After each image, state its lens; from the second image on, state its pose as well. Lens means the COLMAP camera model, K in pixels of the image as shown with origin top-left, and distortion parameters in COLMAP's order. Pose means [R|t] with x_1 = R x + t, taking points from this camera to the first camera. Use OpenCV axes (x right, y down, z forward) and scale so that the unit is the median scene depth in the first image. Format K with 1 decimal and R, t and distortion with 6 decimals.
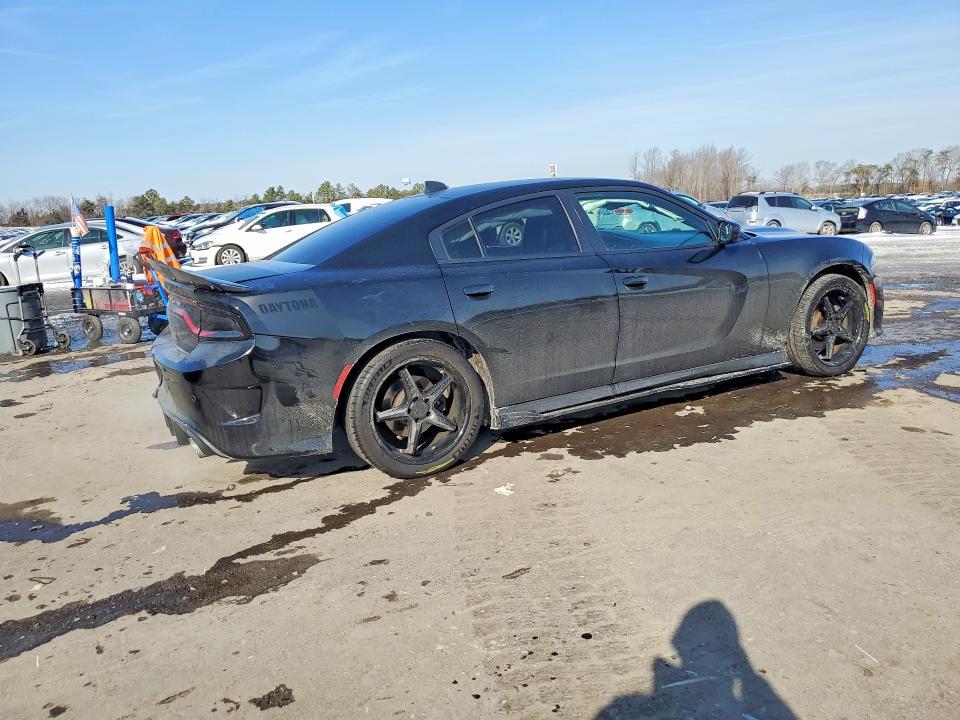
lens RADIAL K [[735.7, 0, 480.7], [0, 735.7, 359.5], [0, 0, 1]] dist [0.017698, -0.000434]
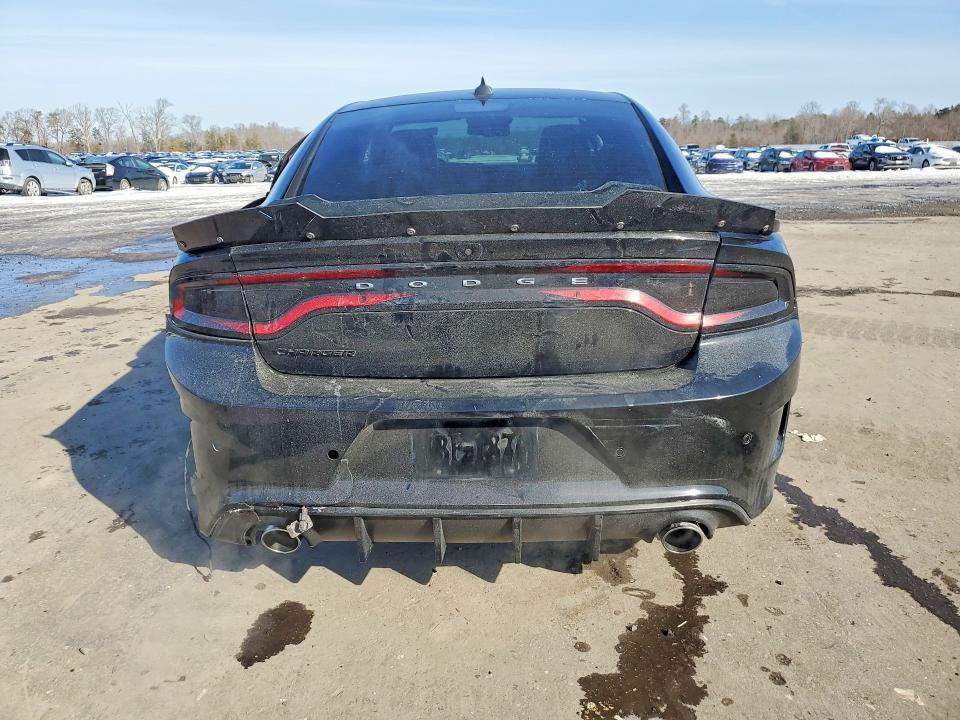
lens RADIAL K [[735.7, 0, 480.7], [0, 735.7, 359.5], [0, 0, 1]] dist [0.017698, -0.000434]
pose [[0.516745, -0.216502, 0.828313, -0.094150], [0.175614, 0.973729, 0.144953, -0.011346], [-0.837935, 0.070560, 0.541190, 0.090070]]
